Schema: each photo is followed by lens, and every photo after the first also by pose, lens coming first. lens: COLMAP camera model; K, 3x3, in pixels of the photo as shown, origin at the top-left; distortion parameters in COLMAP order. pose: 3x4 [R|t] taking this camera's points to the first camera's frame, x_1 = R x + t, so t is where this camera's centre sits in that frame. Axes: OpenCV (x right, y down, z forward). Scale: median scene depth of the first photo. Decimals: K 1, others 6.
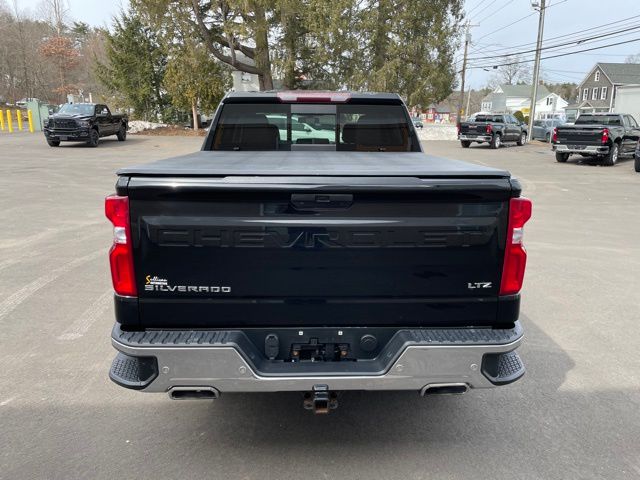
lens RADIAL K [[480.4, 0, 319.6], [0, 480.4, 237.9], [0, 0, 1]] dist [0.086561, -0.108857]
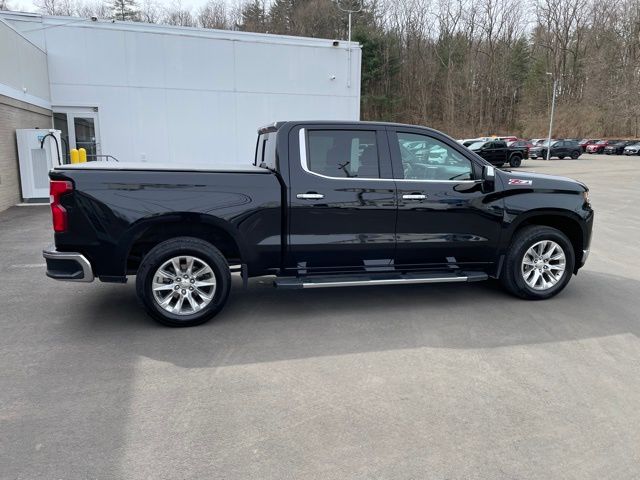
lens RADIAL K [[480.4, 0, 319.0], [0, 480.4, 237.2], [0, 0, 1]] dist [0.086561, -0.108857]
pose [[0.214523, 0.167707, -0.962213, 0.291340], [-0.233849, 0.965315, 0.116112, -0.038440], [0.948312, 0.200104, 0.246300, 0.180114]]
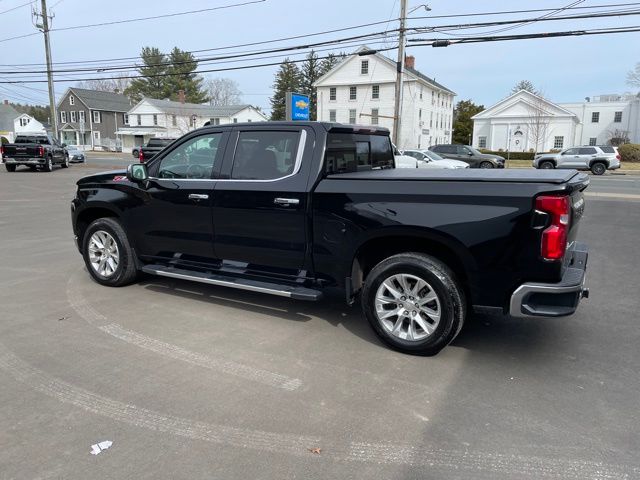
lens RADIAL K [[480.4, 0, 318.2], [0, 480.4, 237.6], [0, 0, 1]] dist [0.086561, -0.108857]
pose [[0.535340, -0.160272, 0.829291, -0.246010], [0.195158, 0.978735, 0.063173, -0.023399], [-0.821781, 0.128024, 0.555235, 0.088079]]
